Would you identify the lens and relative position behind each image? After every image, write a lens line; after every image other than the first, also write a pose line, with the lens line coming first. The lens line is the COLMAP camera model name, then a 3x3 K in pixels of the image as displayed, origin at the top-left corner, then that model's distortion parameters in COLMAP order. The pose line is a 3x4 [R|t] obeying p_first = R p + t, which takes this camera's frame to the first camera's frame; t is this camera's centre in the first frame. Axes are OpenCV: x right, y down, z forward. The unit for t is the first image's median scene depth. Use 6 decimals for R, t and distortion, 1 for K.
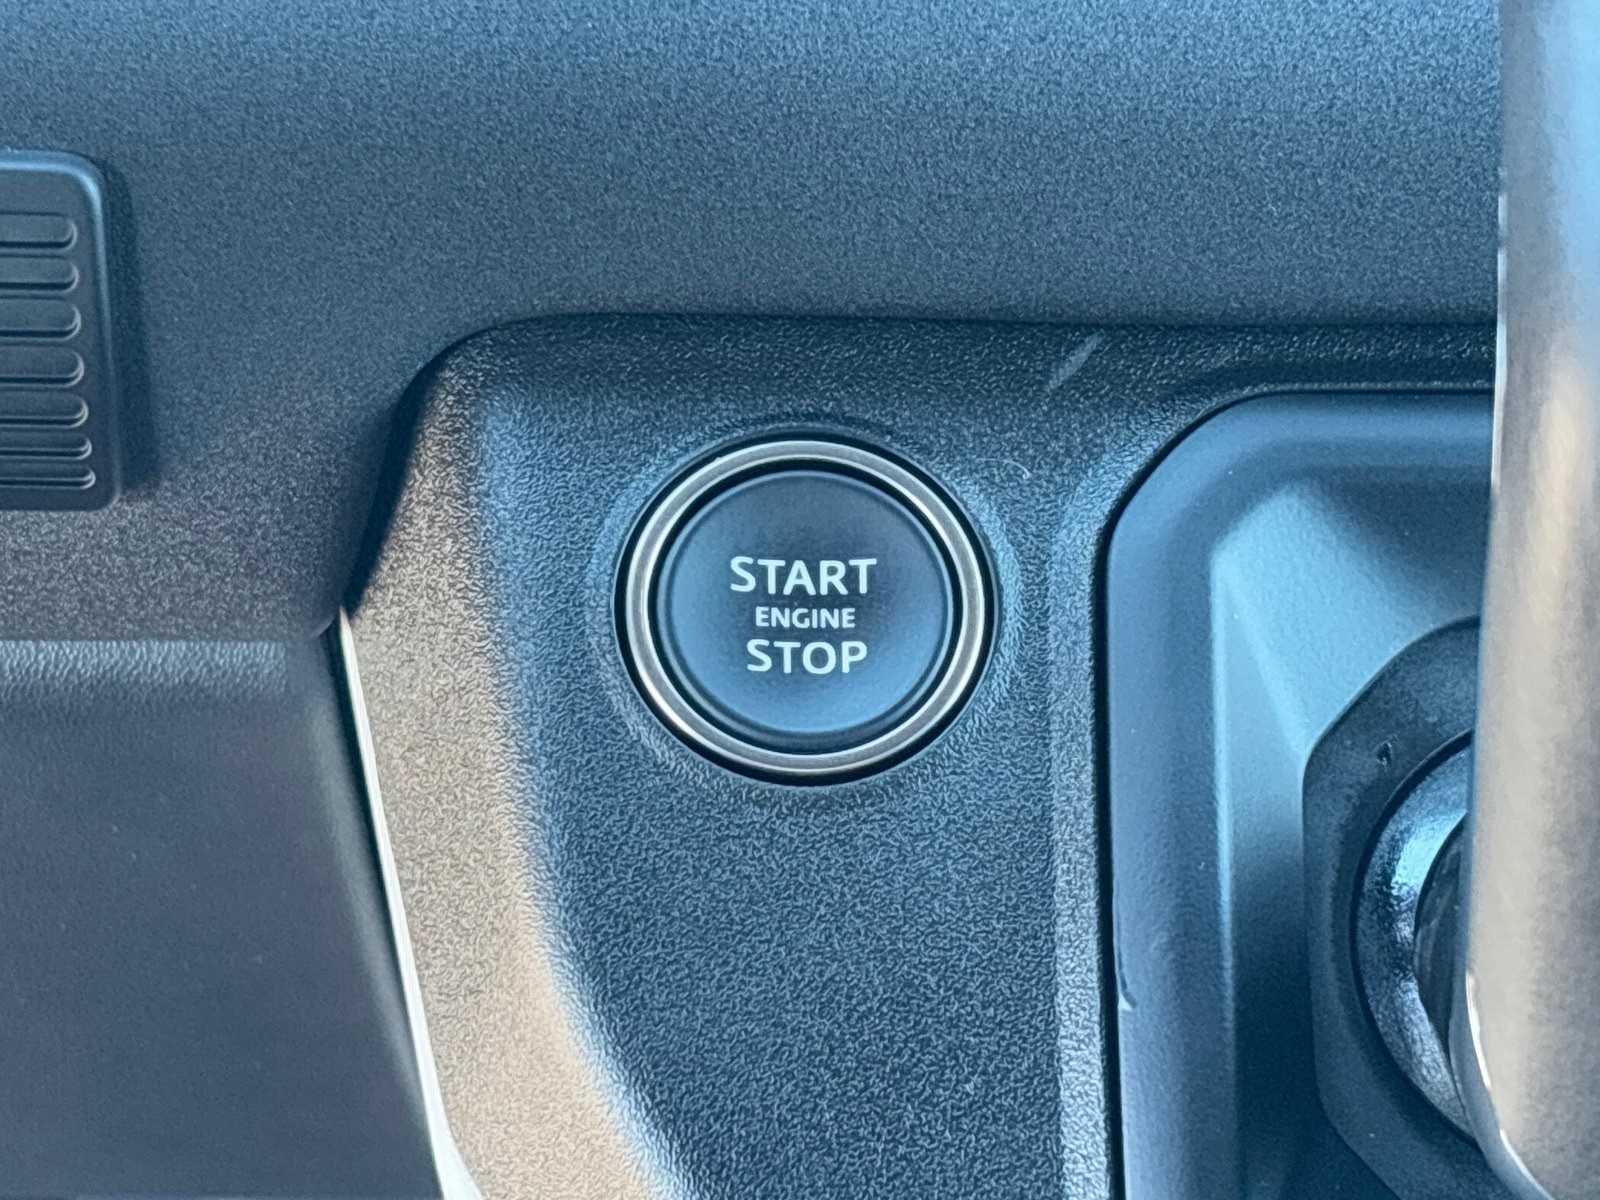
lens RADIAL K [[4610.3, 0, 798.8], [0, 4610.3, 652.9], [0, 0, 1]] dist [0.148393, 0.330905]
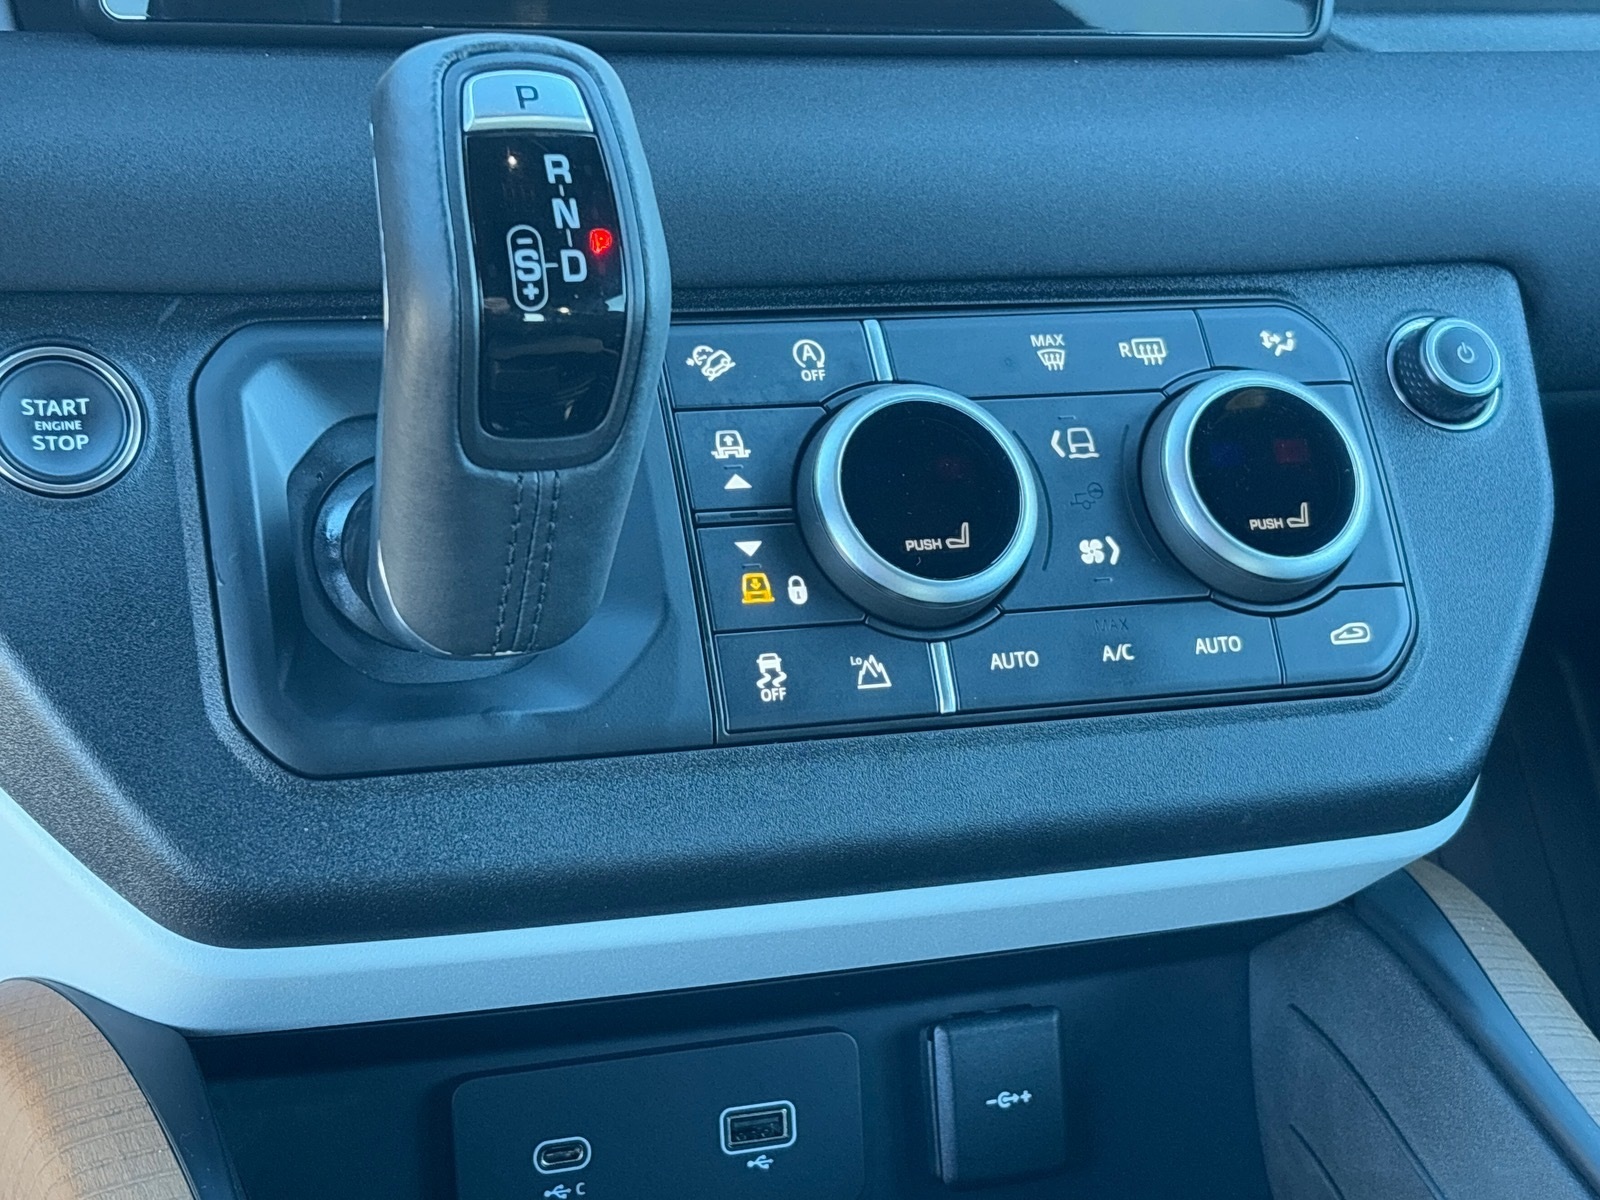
lens RADIAL K [[2744.3, 0, 776.0], [0, 2744.3, 607.5], [0, 0, 1]] dist [0.282735, -1.210138]
pose [[0.938199, -0.059651, 0.340917, -0.138145], [0.049267, 0.998022, 0.039042, 0.045188], [-0.342572, -0.019833, 0.939282, -0.396760]]
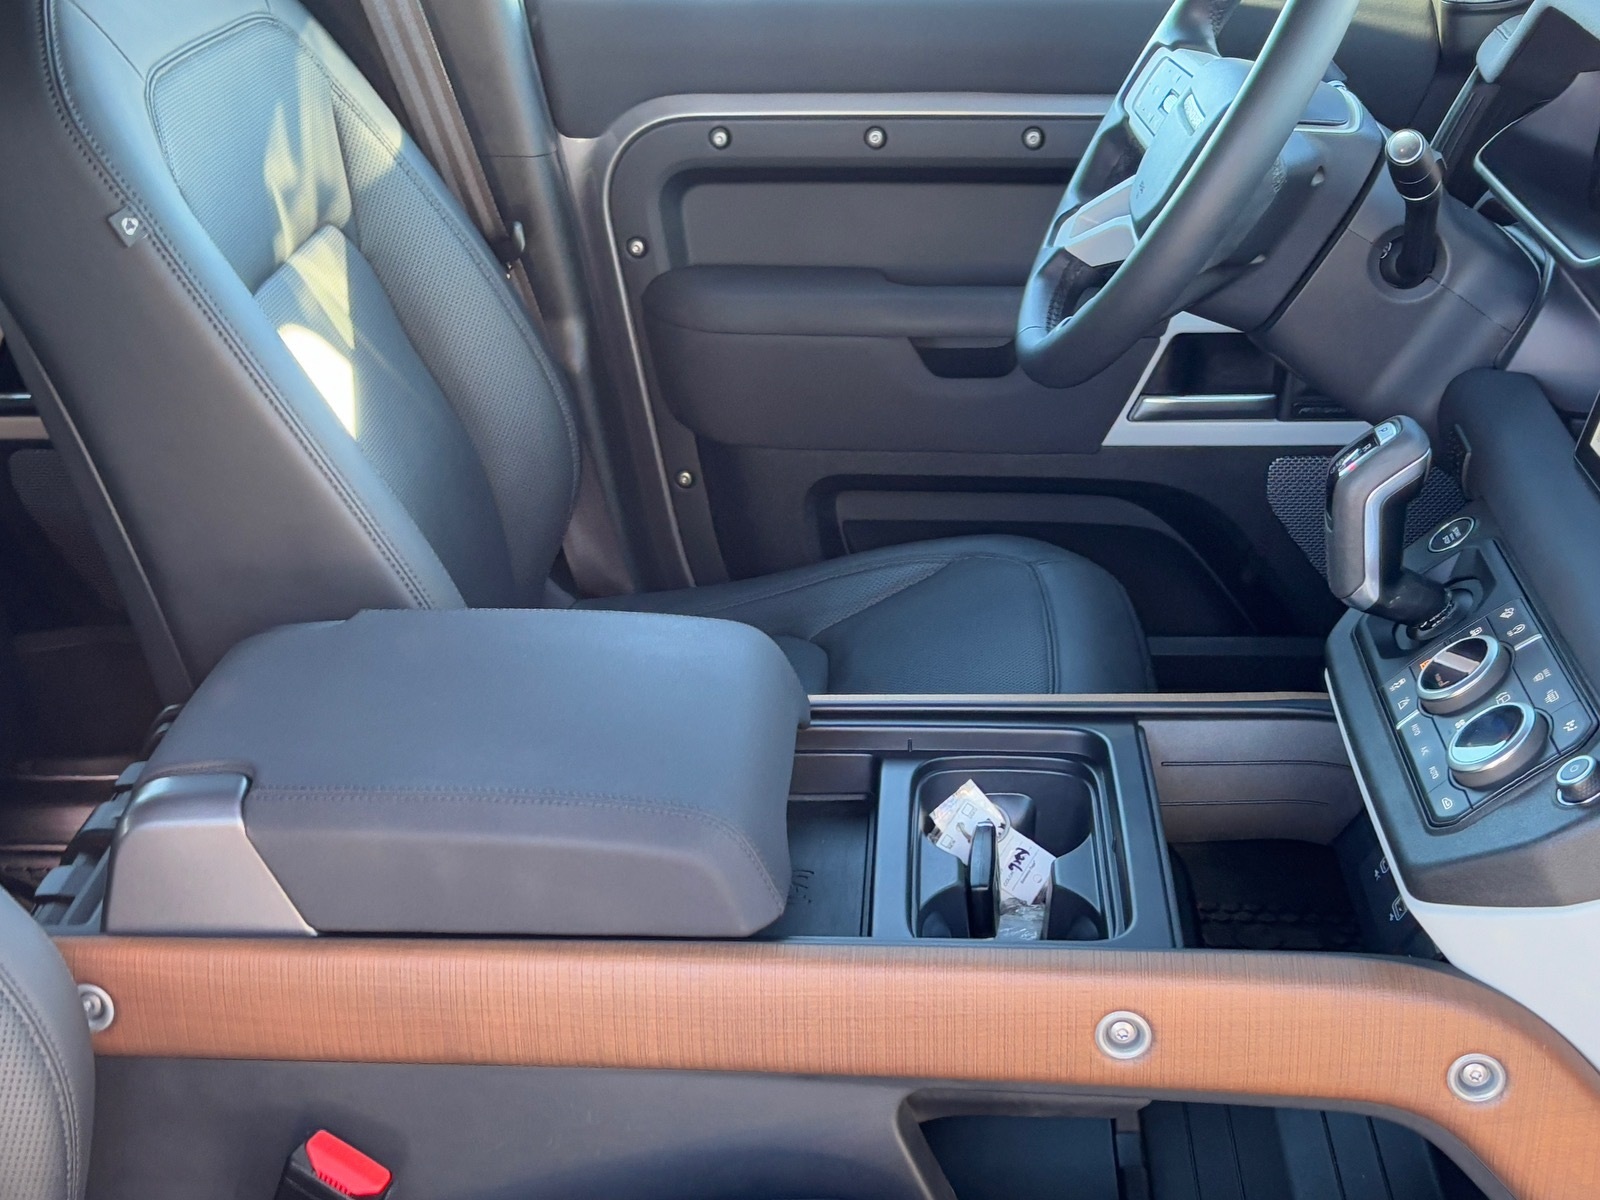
lens RADIAL K [[2180.0, 0, 809.3], [0, 2180.0, 606.1], [0, 0, 1]] dist [0.276421, -0.921570]
pose [[-0.075812, 0.397522, -0.914456, 3.219353], [-0.486318, 0.785882, 0.381947, -0.741589], [0.870487, 0.473672, 0.133743, -0.261723]]
